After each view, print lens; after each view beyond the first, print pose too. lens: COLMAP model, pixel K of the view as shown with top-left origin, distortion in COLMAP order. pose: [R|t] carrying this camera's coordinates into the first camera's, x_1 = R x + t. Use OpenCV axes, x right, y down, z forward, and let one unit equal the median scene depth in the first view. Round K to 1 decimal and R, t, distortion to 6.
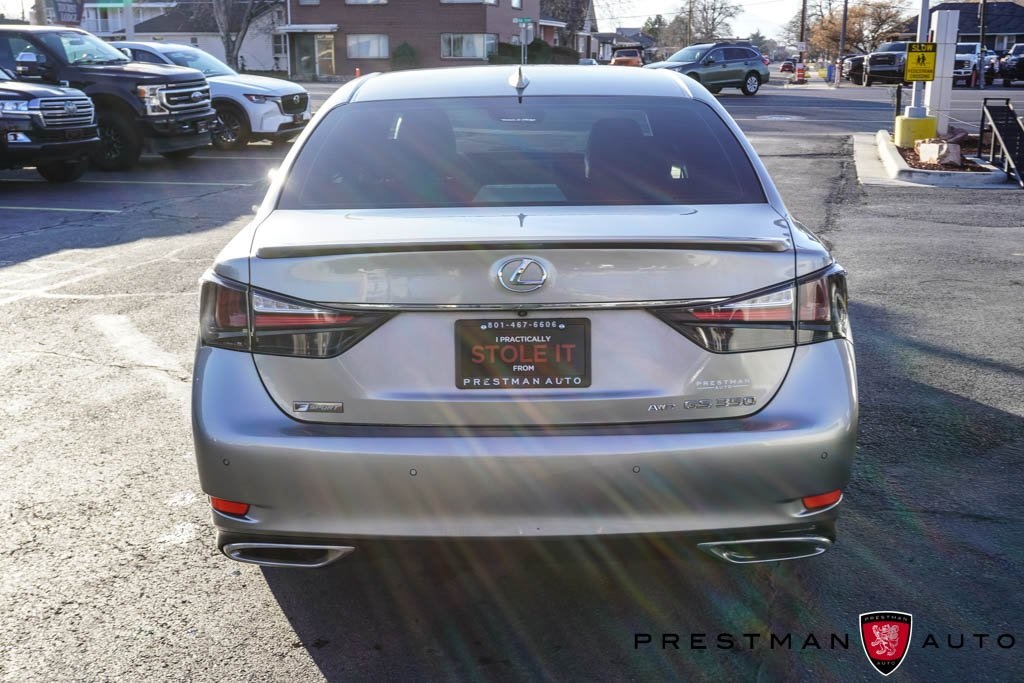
lens RADIAL K [[1193.7, 0, 512.0], [0, 1193.7, 340.5], [0, 0, 1]] dist [0.005838, 0.000000]
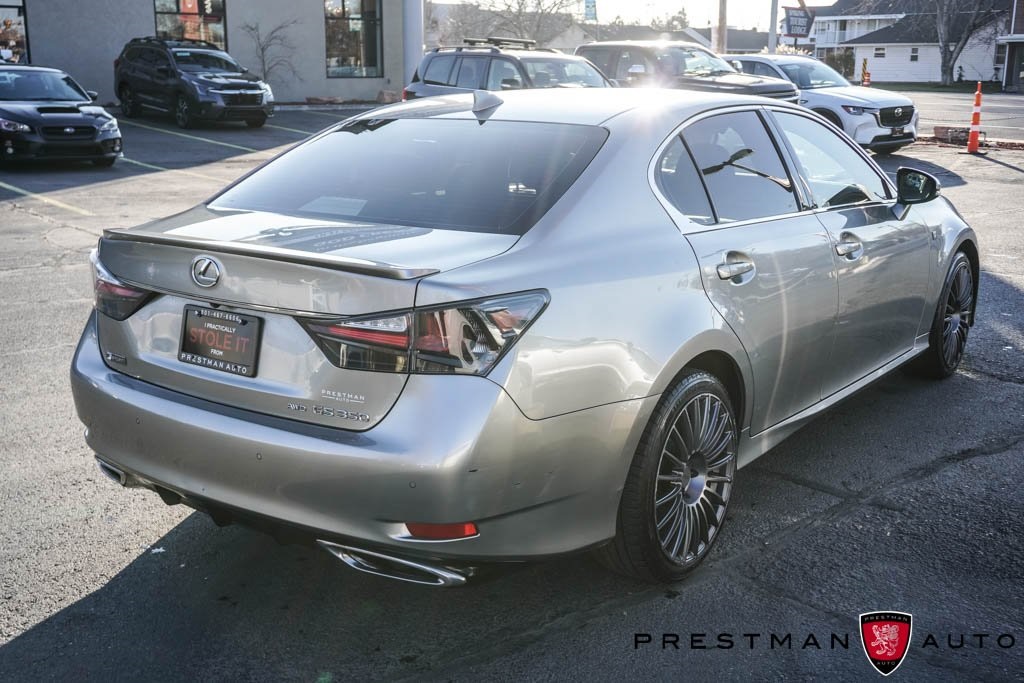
lens RADIAL K [[1140.8, 0, 511.4], [0, 1140.8, 343.5], [0, 0, 1]] dist [0.007778, 0.000000]
pose [[0.796471, 0.148715, -0.586103, 0.153590], [-0.145092, 0.987970, 0.053514, -0.014970], [0.587011, 0.042417, 0.808467, 0.045885]]
